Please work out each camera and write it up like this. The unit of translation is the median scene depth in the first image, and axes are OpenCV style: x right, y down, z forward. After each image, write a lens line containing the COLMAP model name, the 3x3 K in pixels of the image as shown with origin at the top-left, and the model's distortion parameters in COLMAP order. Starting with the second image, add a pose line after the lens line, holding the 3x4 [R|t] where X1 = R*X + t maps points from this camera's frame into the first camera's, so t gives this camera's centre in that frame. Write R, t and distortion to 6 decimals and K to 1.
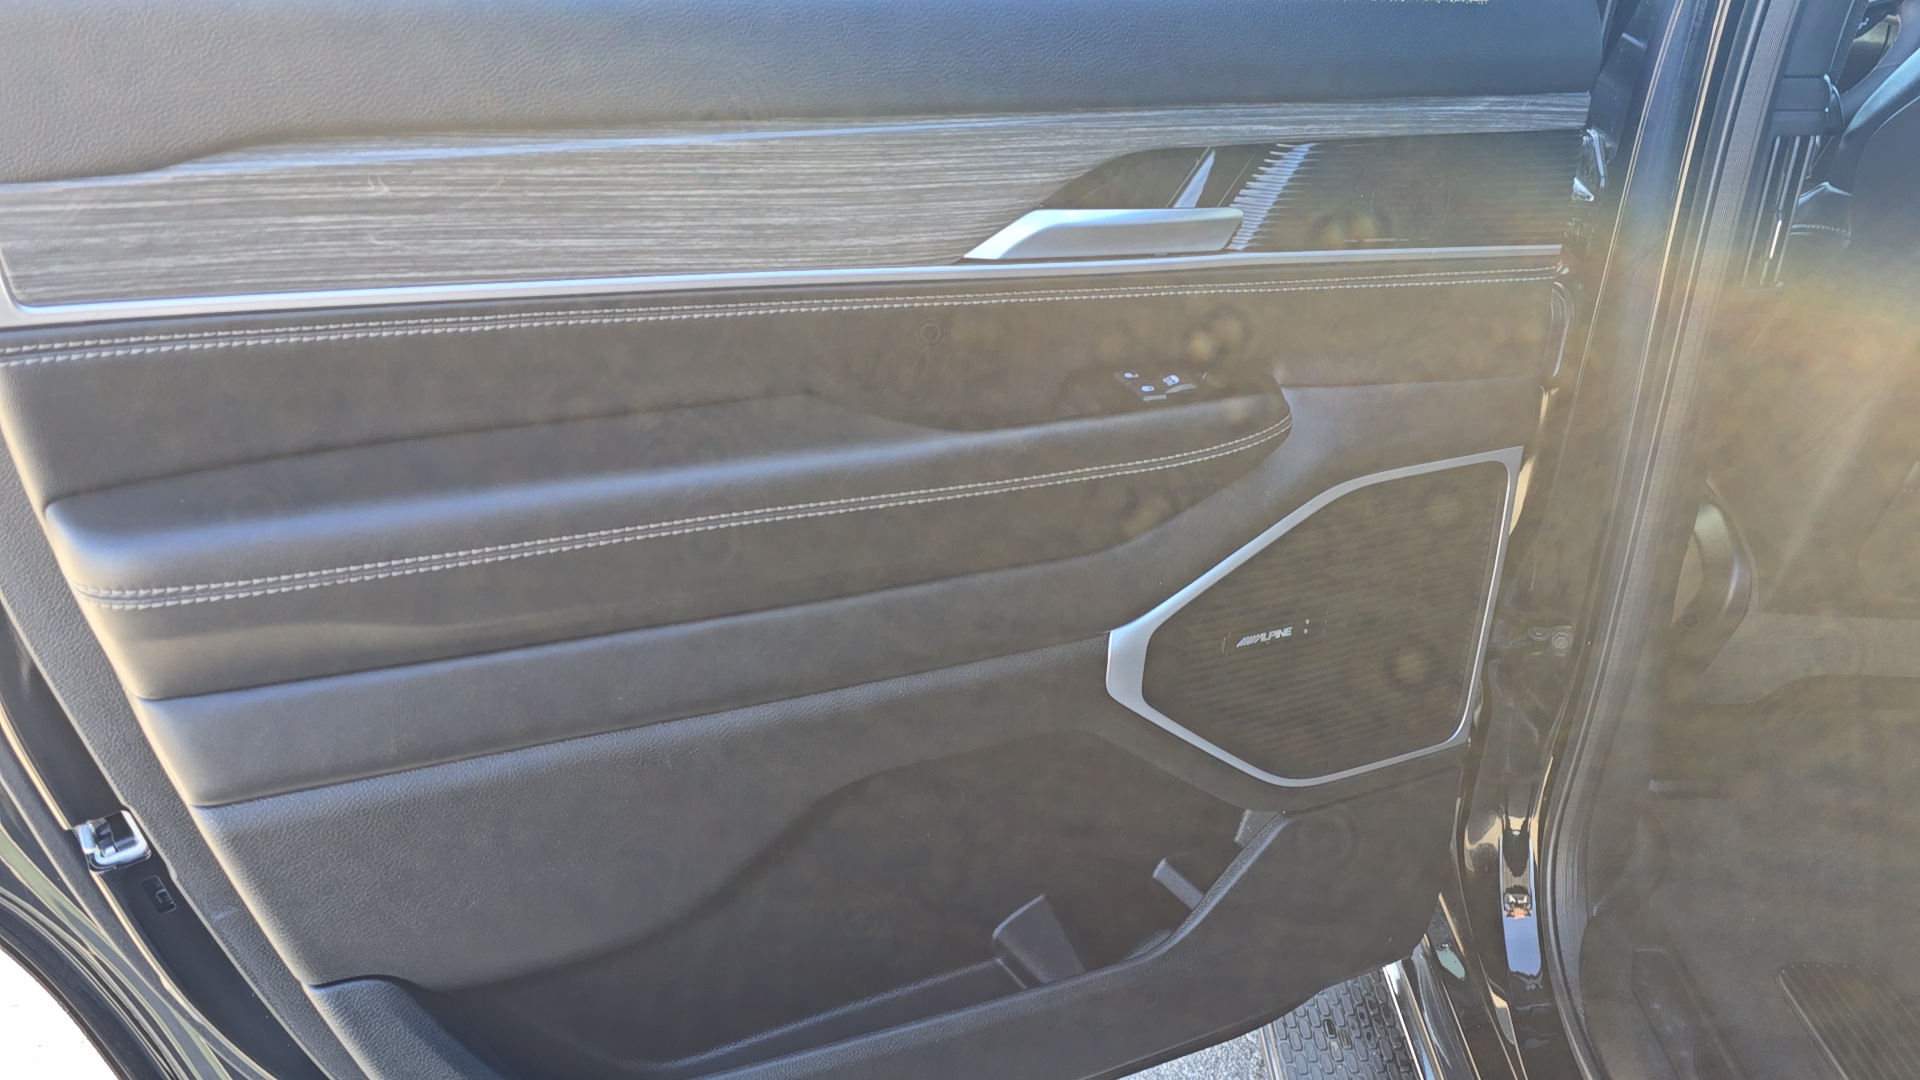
lens RADIAL K [[1619.3, 0, 963.5], [0, 1619.3, 535.3], [0, 0, 1]] dist [-0.026856, 0.024282]
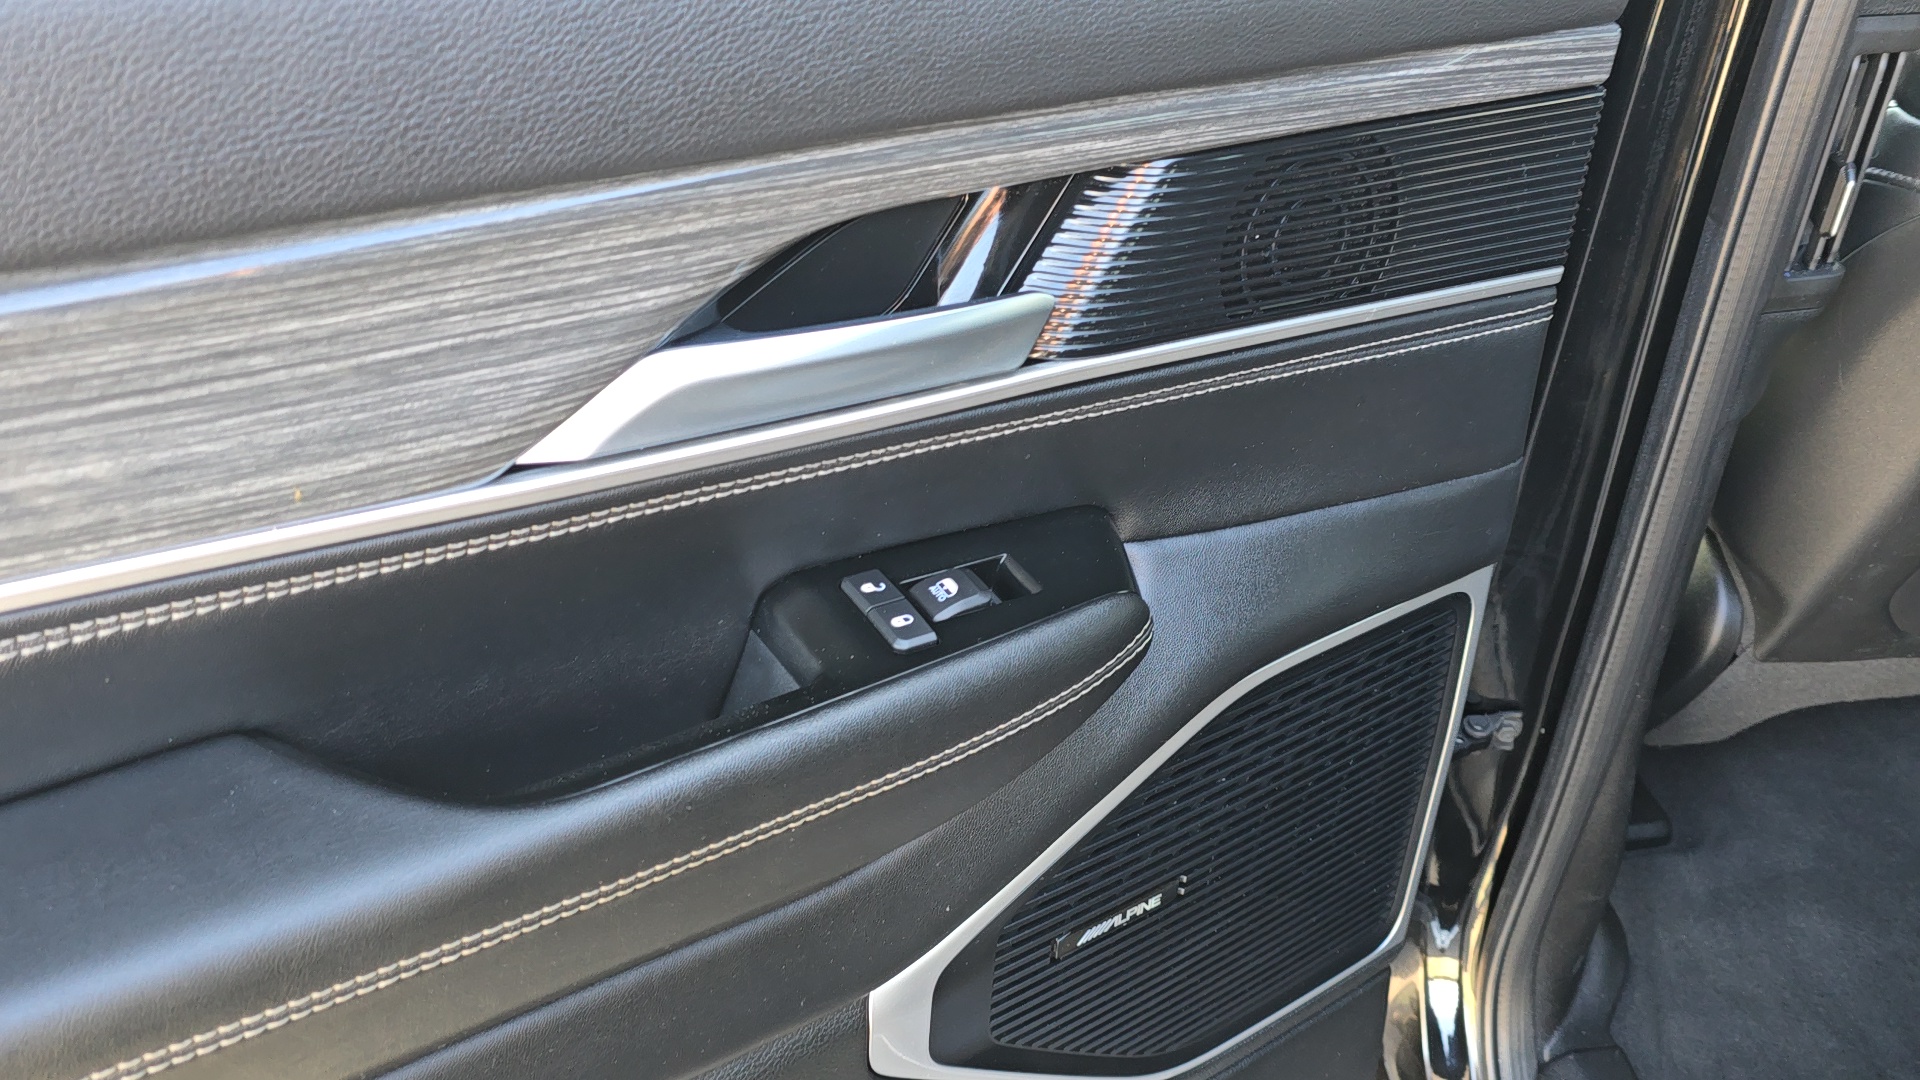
lens RADIAL K [[1619.3, 0, 963.5], [0, 1619.3, 535.3], [0, 0, 1]] dist [-0.026856, 0.024282]
pose [[0.992091, -0.072333, 0.102580, 0.085852], [0.058810, 0.989870, 0.129224, -0.206608], [-0.110888, -0.122170, 0.986295, 0.482748]]
